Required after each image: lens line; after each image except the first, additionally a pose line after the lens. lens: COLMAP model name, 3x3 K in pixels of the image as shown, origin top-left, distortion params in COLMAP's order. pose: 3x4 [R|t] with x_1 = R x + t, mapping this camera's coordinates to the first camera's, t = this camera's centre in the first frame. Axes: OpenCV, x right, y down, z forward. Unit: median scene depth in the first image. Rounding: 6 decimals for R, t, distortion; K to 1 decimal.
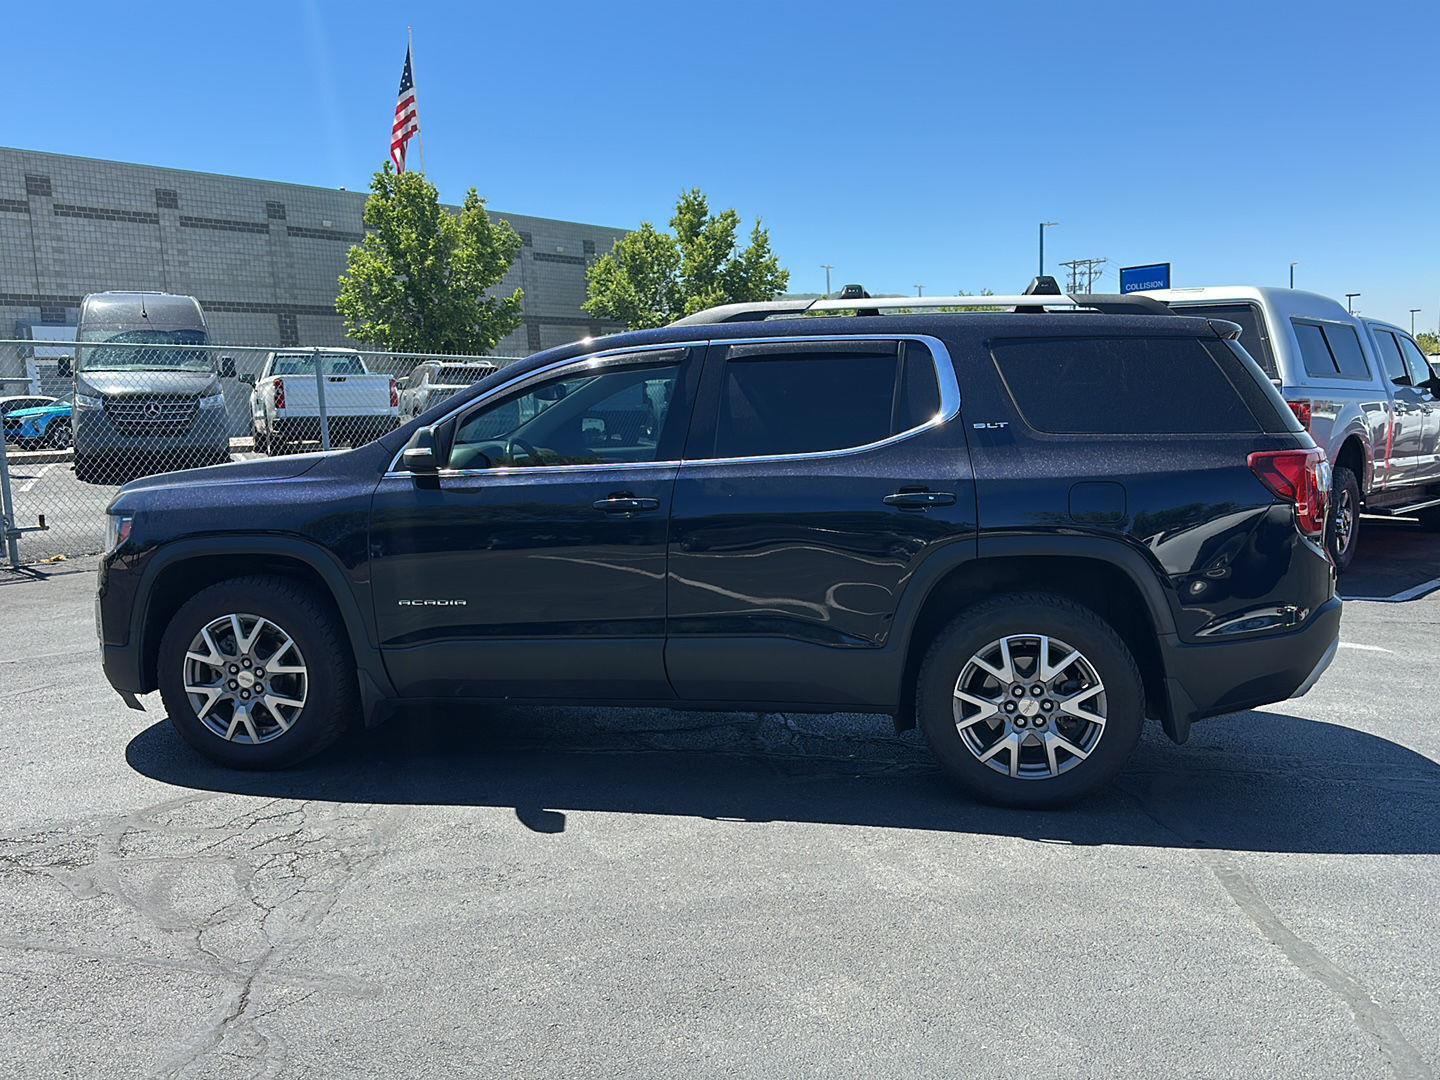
lens RADIAL K [[1287.3, 0, 747.8], [0, 1287.3, 527.6], [0, 0, 1]] dist [0.088555, -0.133600]
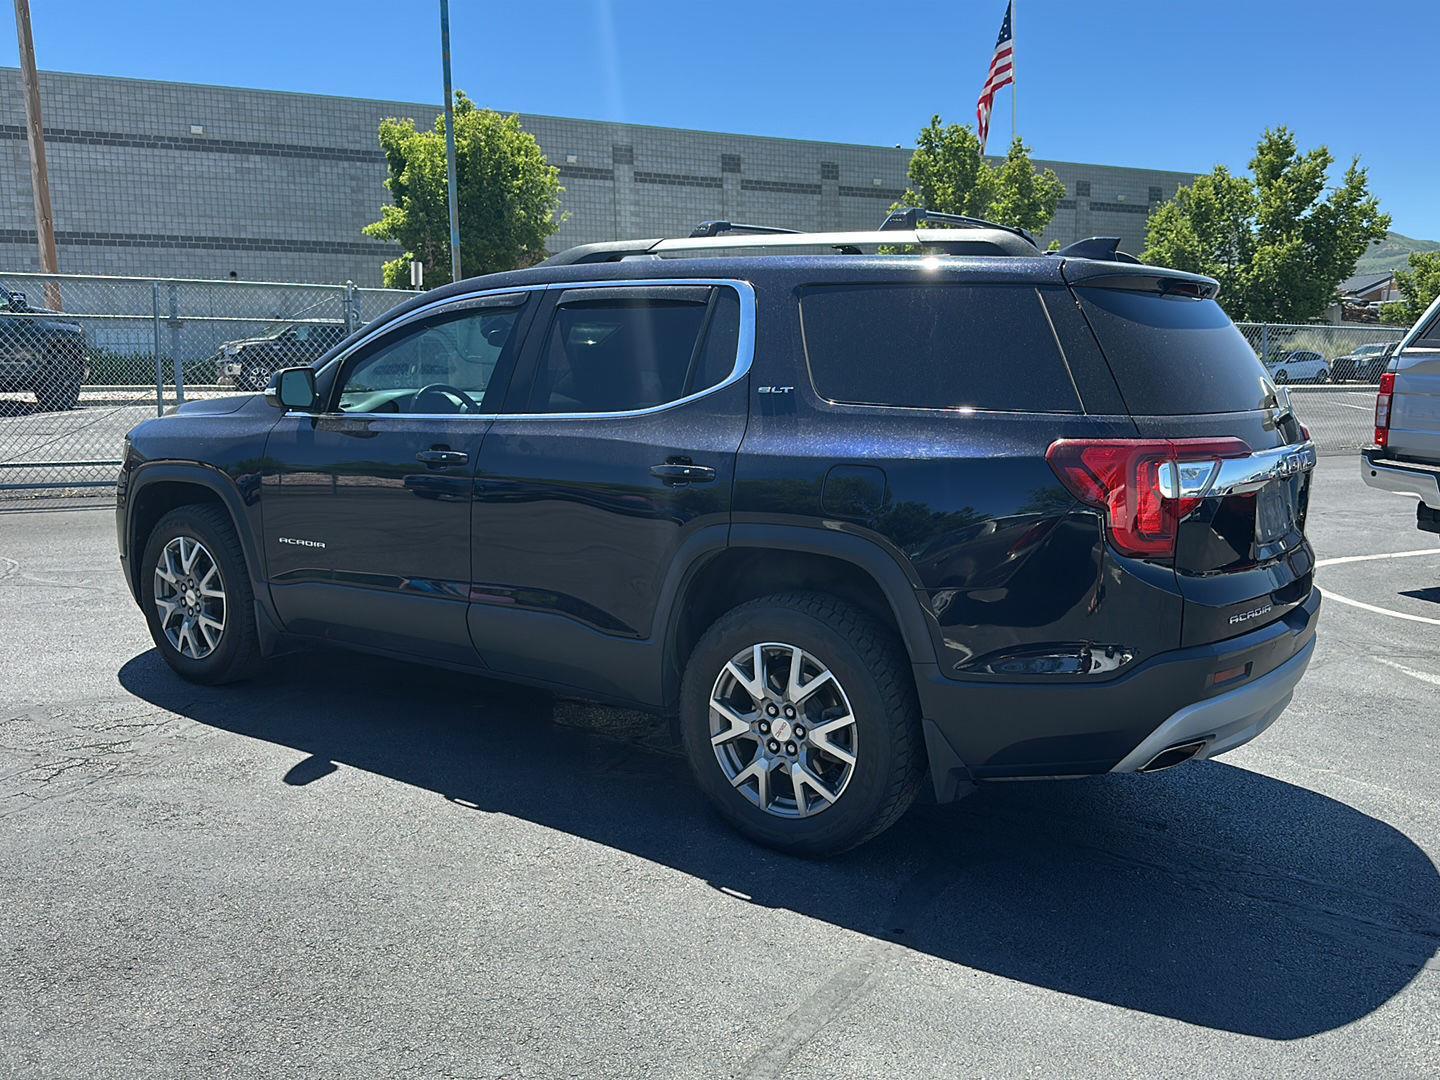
lens RADIAL K [[1287.3, 0, 716.4], [0, 1287.3, 537.4], [0, 0, 1]] dist [0.088555, -0.133600]
pose [[0.901752, 0.087273, -0.423352, 0.445367], [-0.069888, 0.995956, 0.056450, -0.024547], [0.426566, -0.021317, 0.904205, 0.202188]]
